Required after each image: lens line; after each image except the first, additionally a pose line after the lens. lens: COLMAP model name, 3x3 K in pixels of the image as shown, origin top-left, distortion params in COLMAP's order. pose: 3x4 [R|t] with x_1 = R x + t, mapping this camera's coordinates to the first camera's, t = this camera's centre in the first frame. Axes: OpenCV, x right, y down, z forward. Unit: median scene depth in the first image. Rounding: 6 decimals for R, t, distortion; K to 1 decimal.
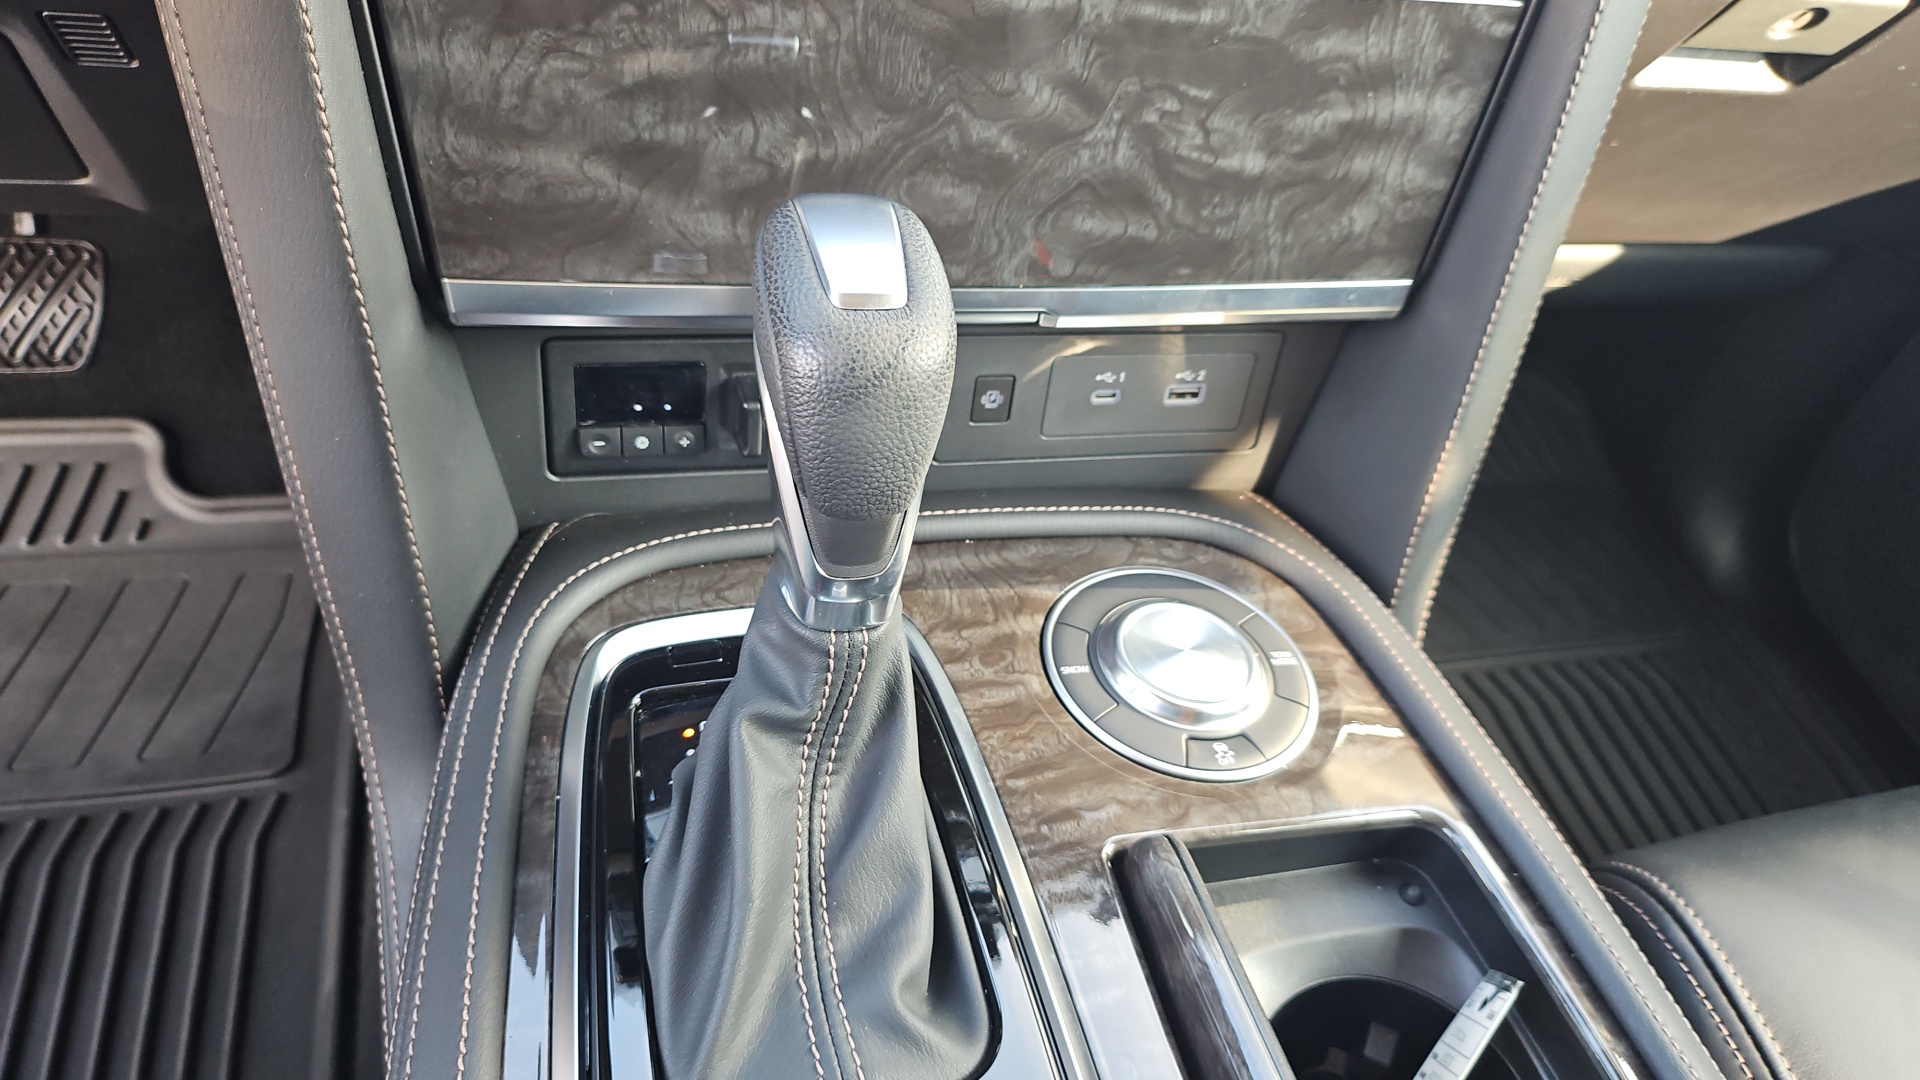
lens RADIAL K [[1380.8, 0, 977.5], [0, 1380.8, 539.1], [0, 0, 1]] dist [0.047207, -0.049865]
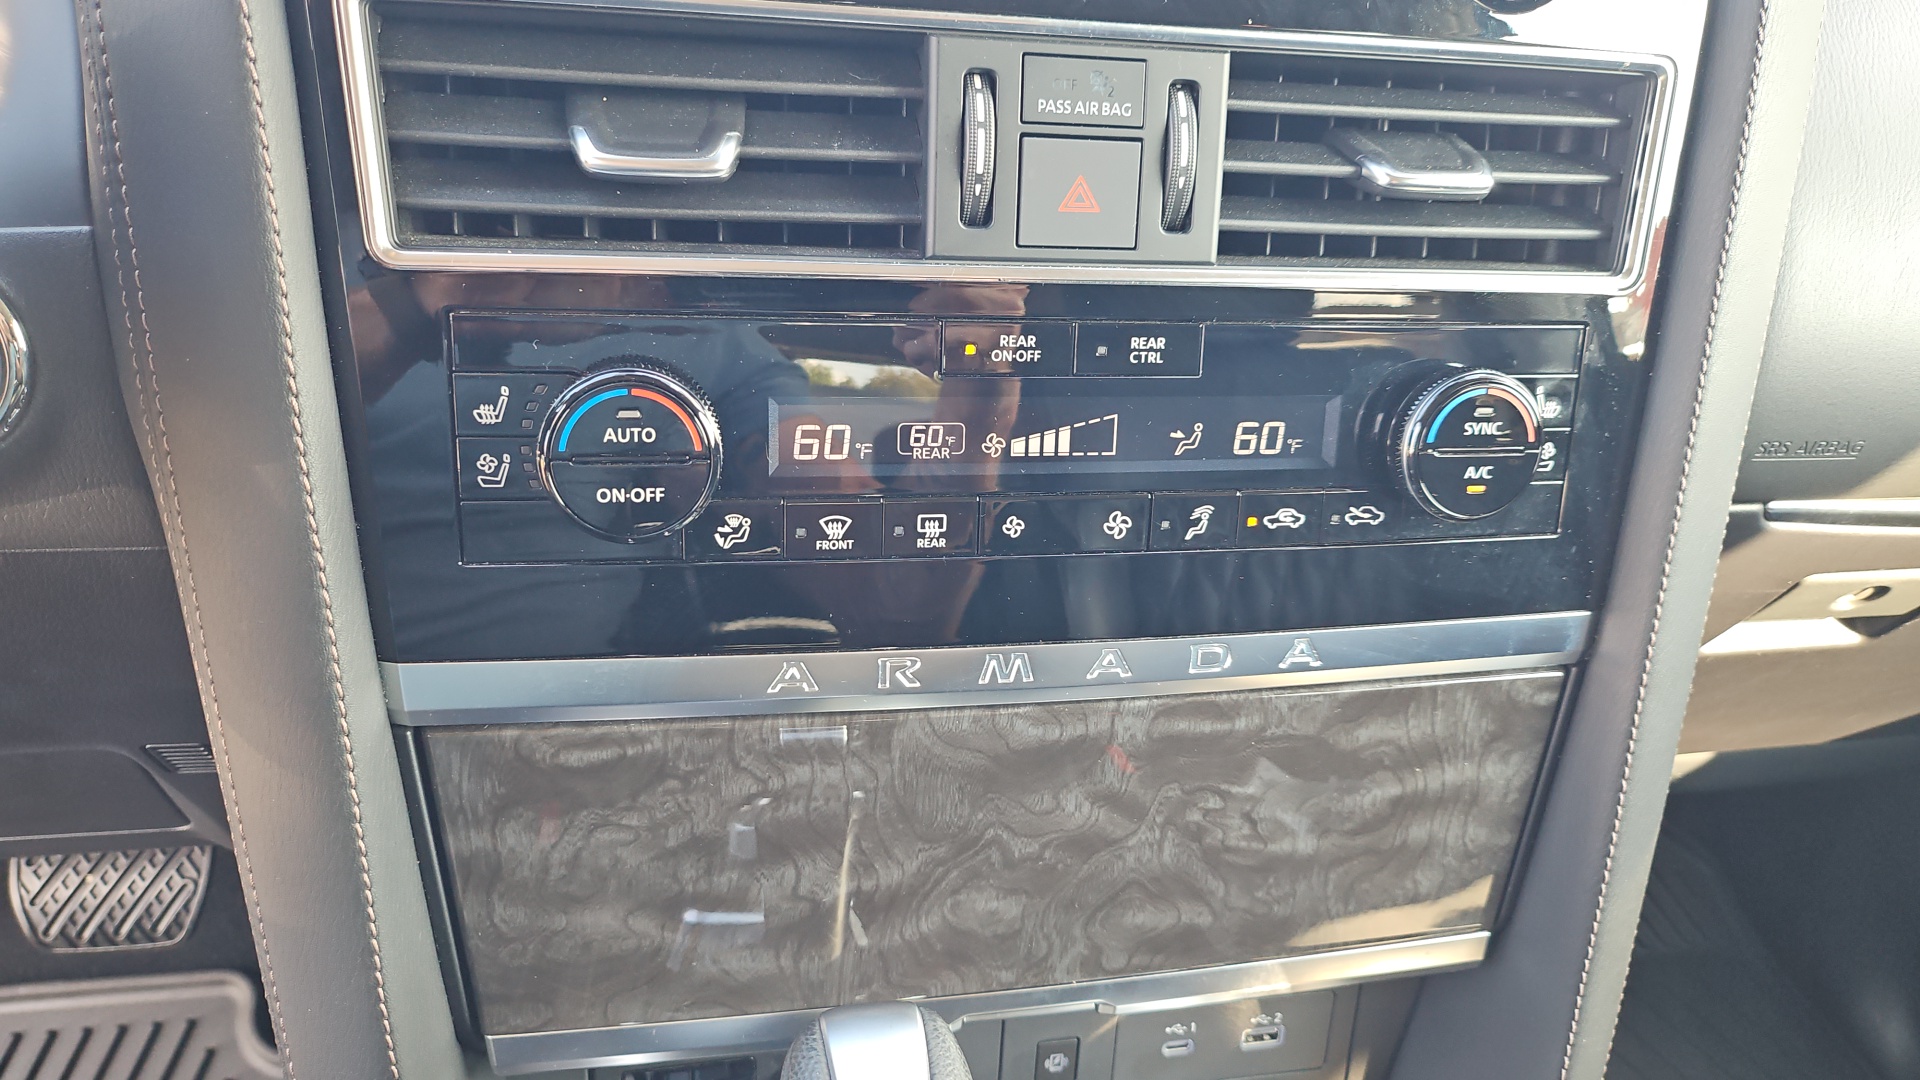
lens RADIAL K [[1380.8, 0, 977.5], [0, 1380.8, 539.1], [0, 0, 1]] dist [0.047207, -0.049865]
pose [[0.996197, -0.050848, -0.070749, 0.048705], [0.031275, 0.966608, -0.254342, -0.239955], [0.081319, 0.251163, 0.964523, -0.021453]]
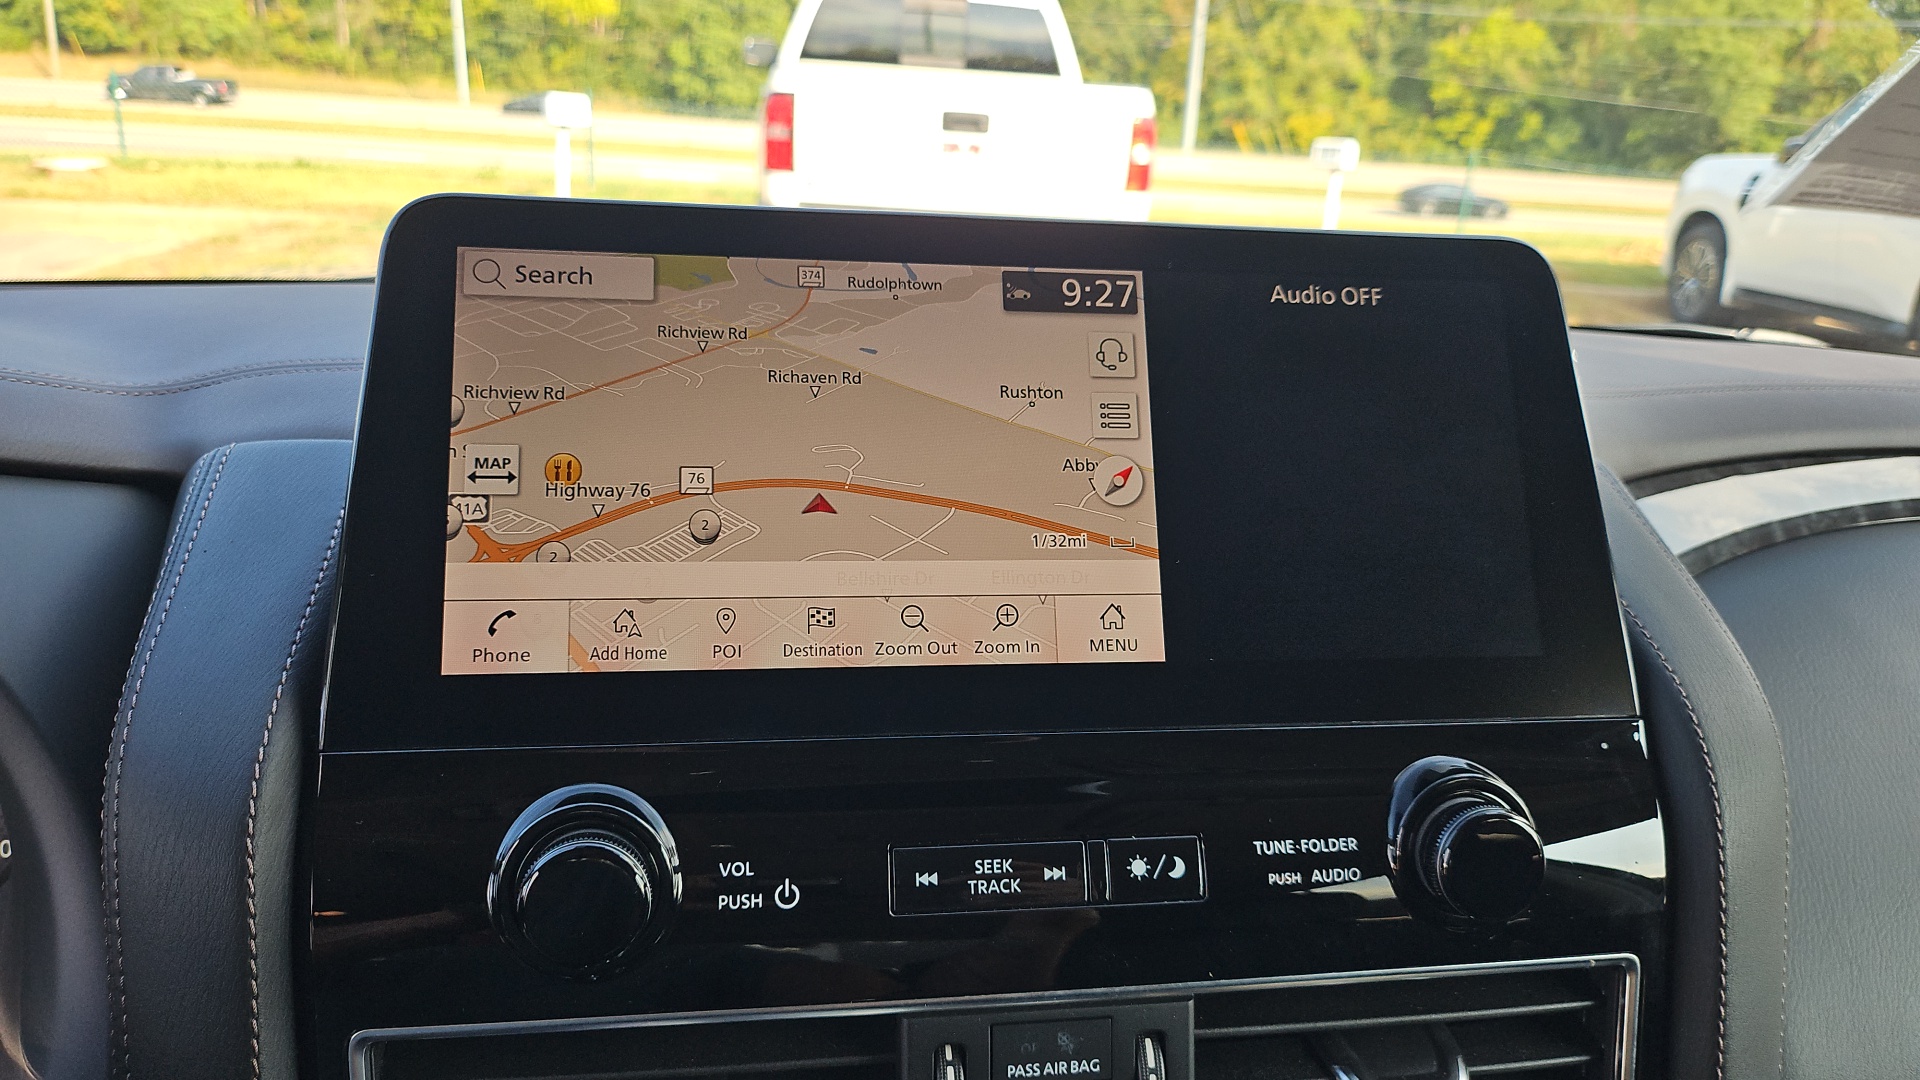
lens RADIAL K [[1396.1, 0, 969.8], [0, 1396.1, 536.5], [0, 0, 1]] dist [0.064230, -0.082046]
pose [[0.990482, -0.091511, -0.102814, 0.133612], [0.033793, 0.885789, -0.462856, -0.583862], [0.133428, 0.454977, 0.880451, -0.195802]]
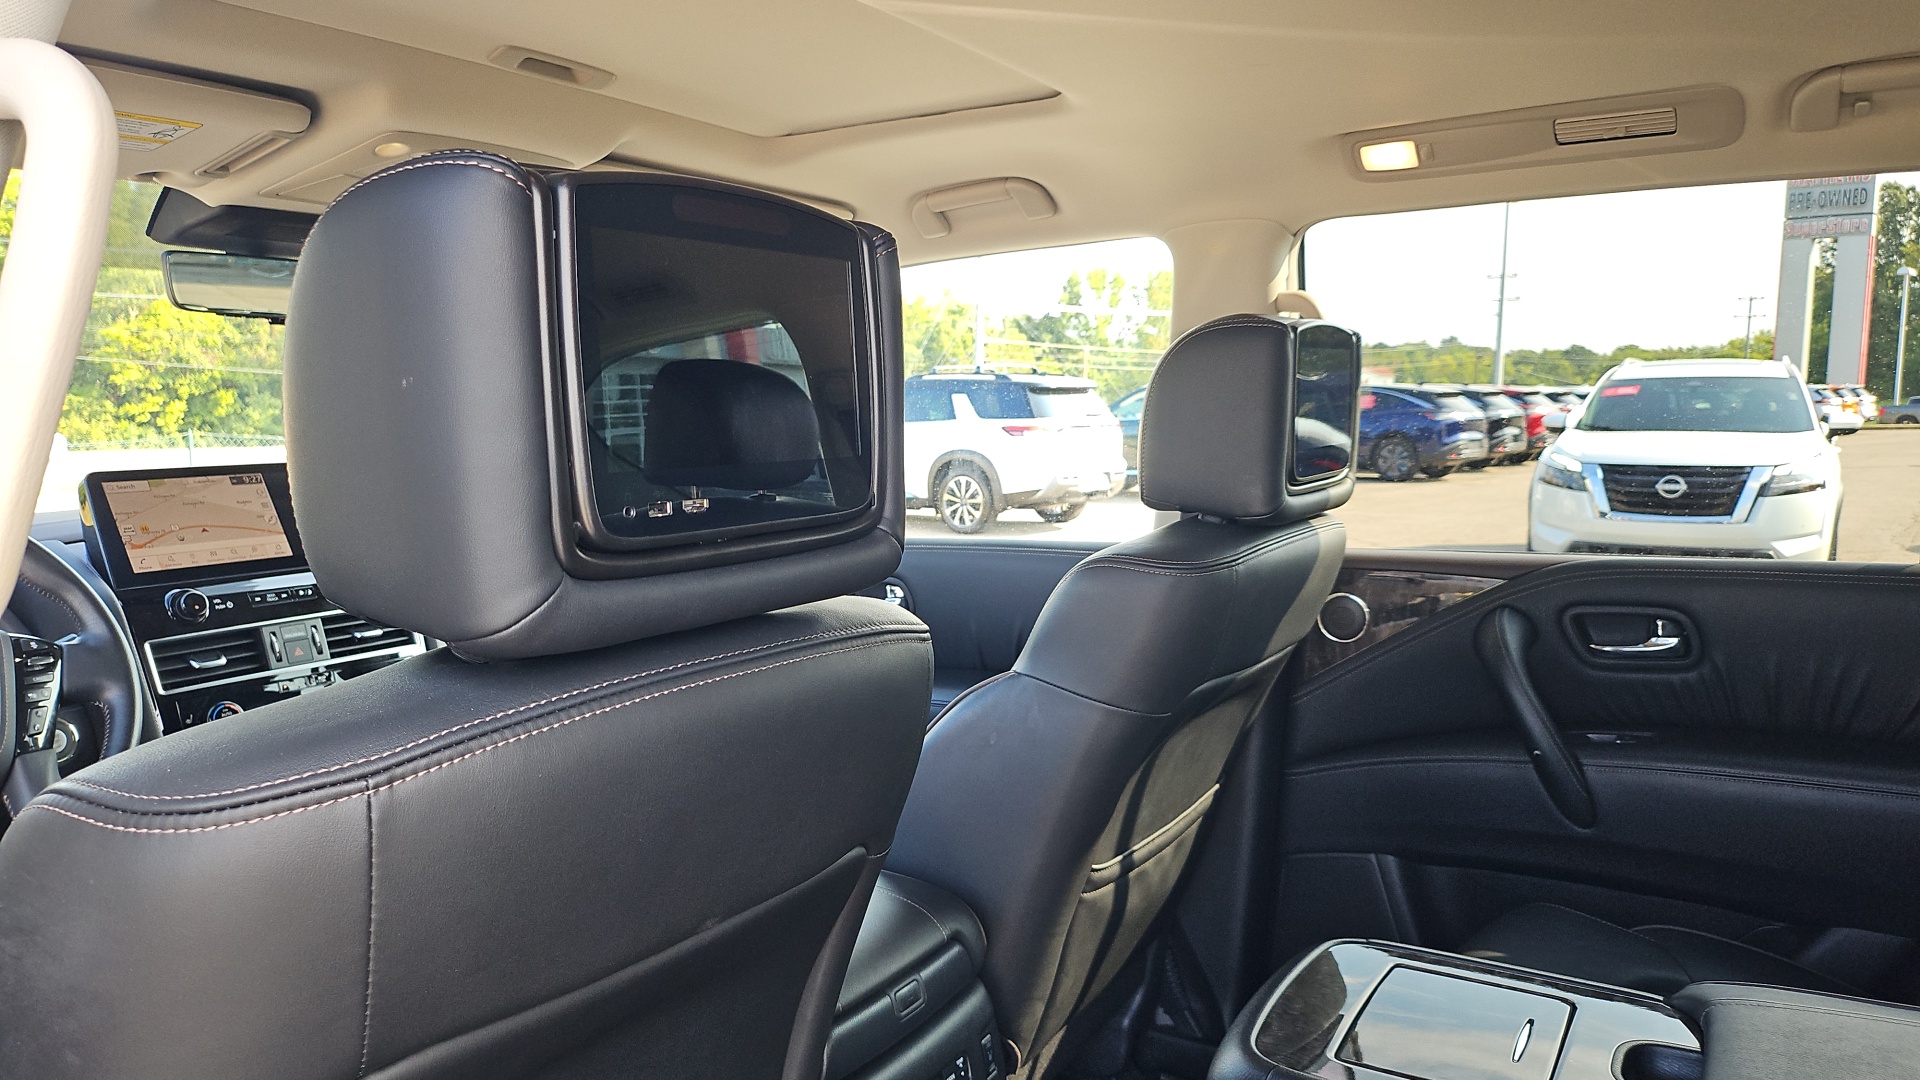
lens RADIAL K [[1367.8, 0, 953.0], [0, 1367.8, 524.3], [0, 0, 1]] dist [0.072646, -0.089120]
pose [[0.701801, -0.245832, 0.668612, -1.171982], [0.586722, 0.731774, -0.346791, 1.541398], [-0.404020, 0.635667, 0.657795, -2.836976]]
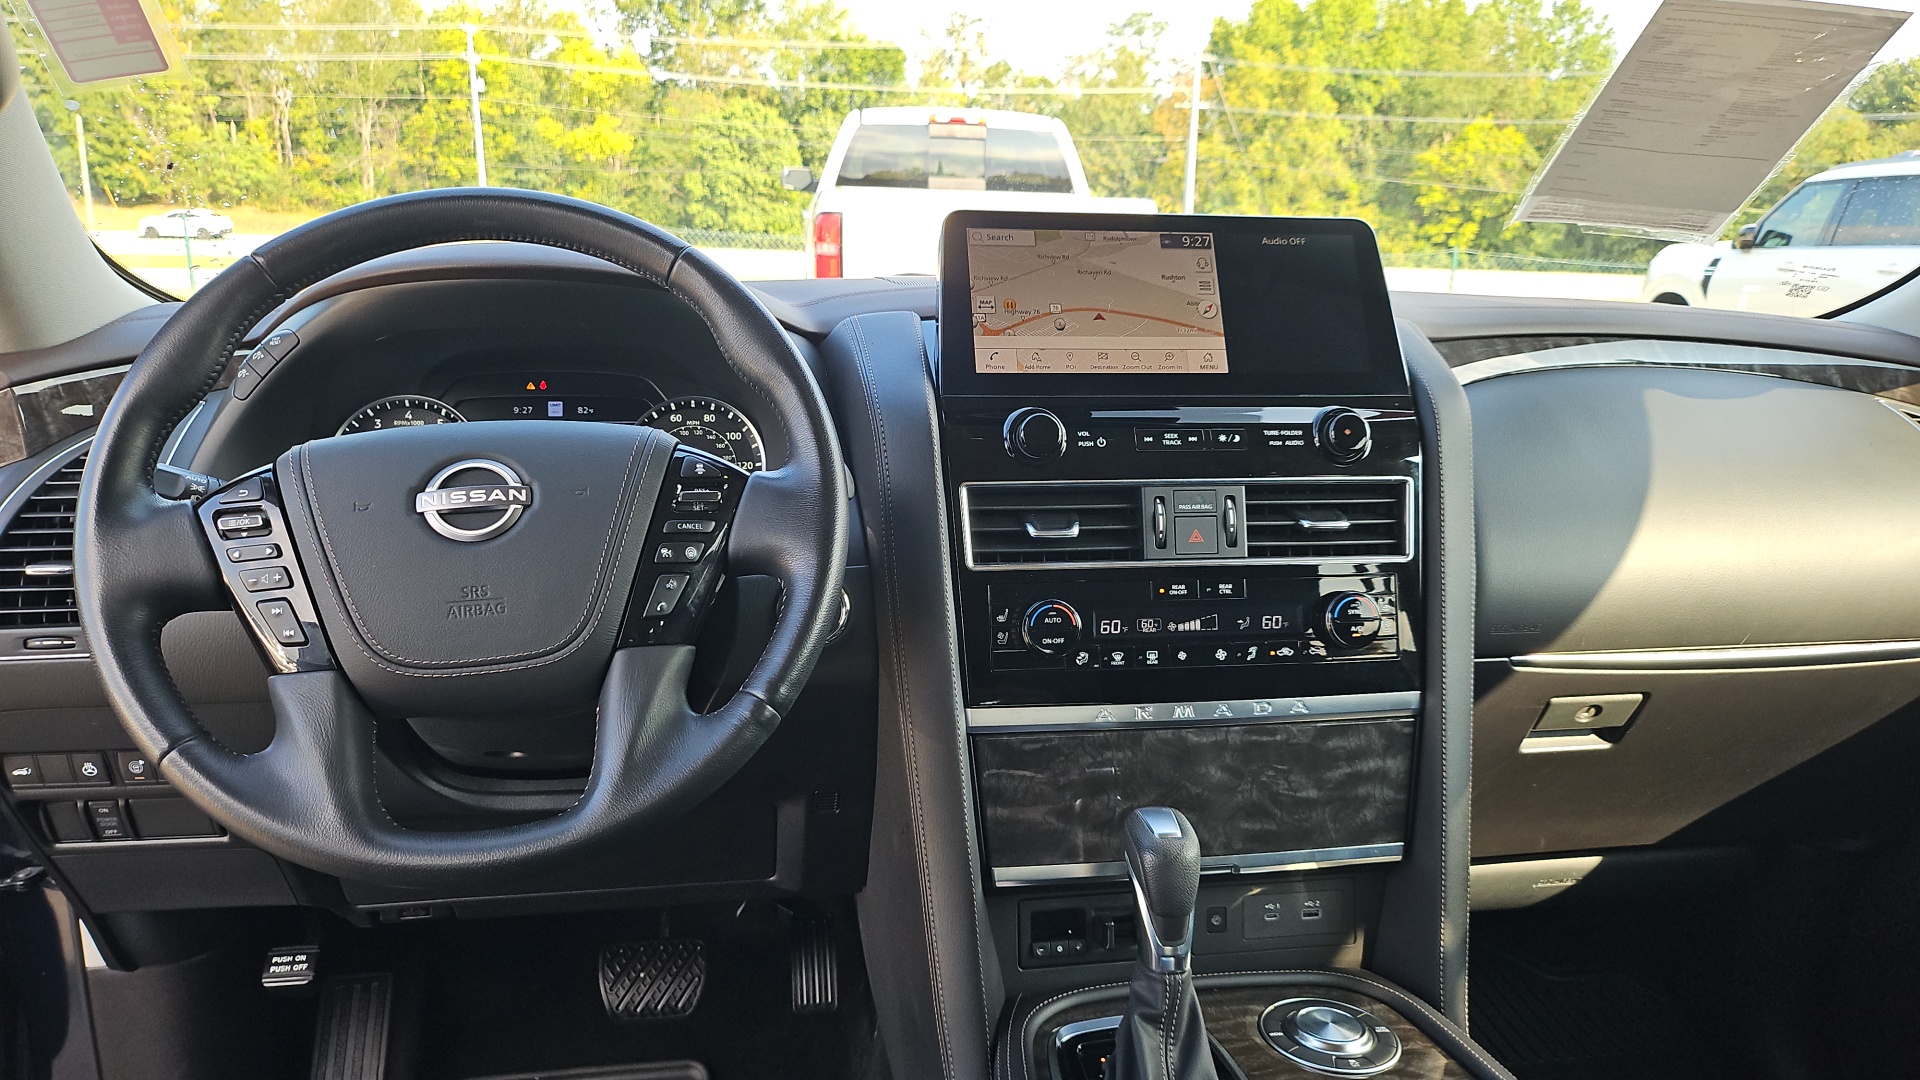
lens RADIAL K [[1374.3, 0, 987.6], [0, 1374.3, 556.6], [0, 0, 1]] dist [0.074666, -0.096423]
pose [[0.986880, -0.130909, -0.094499, -0.071947], [0.063734, 0.853637, -0.516954, 0.569815], [0.148342, 0.504149, 0.850781, -1.295548]]
